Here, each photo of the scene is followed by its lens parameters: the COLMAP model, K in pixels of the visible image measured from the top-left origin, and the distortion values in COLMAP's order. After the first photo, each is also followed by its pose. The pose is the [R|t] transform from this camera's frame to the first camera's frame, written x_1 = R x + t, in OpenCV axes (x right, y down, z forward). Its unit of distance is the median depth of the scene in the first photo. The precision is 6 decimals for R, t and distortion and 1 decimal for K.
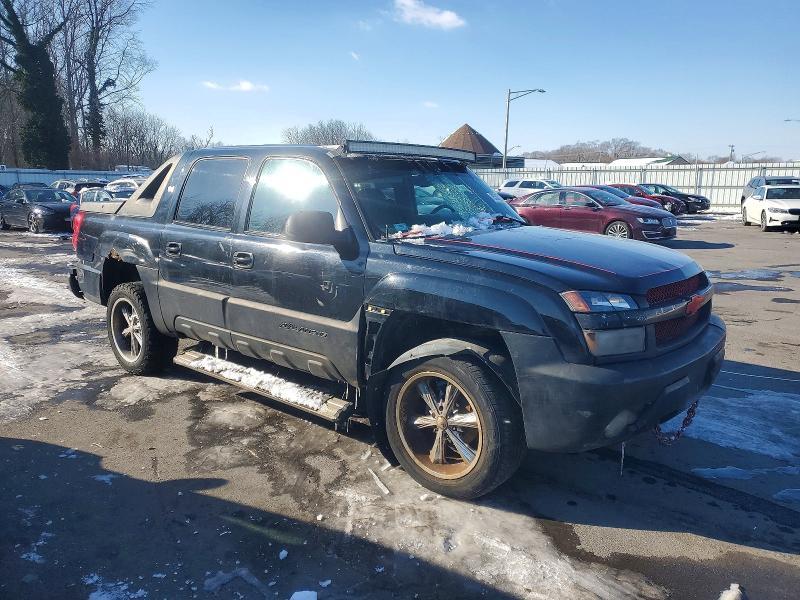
lens RADIAL K [[644.8, 0, 405.8], [0, 644.8, 303.0], [0, 0, 1]] dist [0.031283, 0.005607]
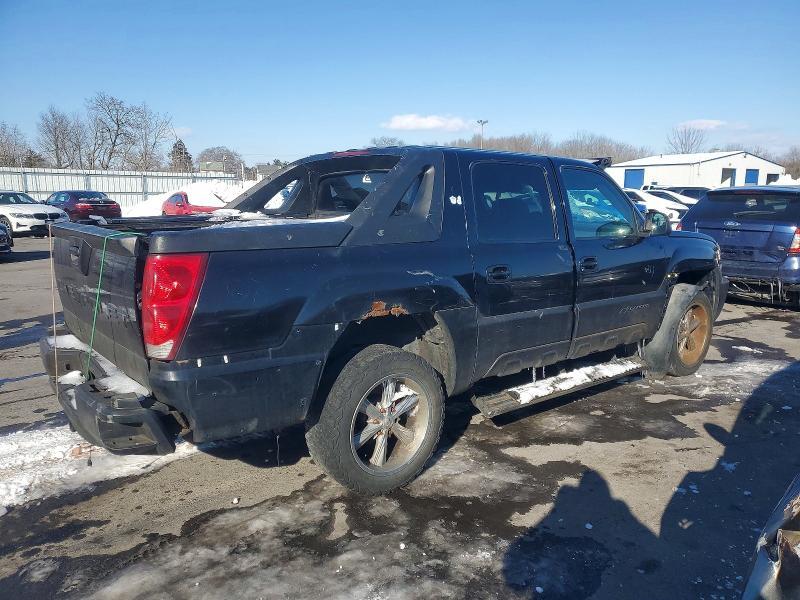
lens RADIAL K [[644.8, 0, 405.9], [0, 644.8, 296.8], [0, 0, 1]] dist [0.031283, 0.005607]
pose [[0.136957, -0.164418, 0.976836, -1.218930], [0.178241, 0.974124, 0.138972, -0.197790], [-0.974409, 0.155079, 0.162720, 1.027448]]
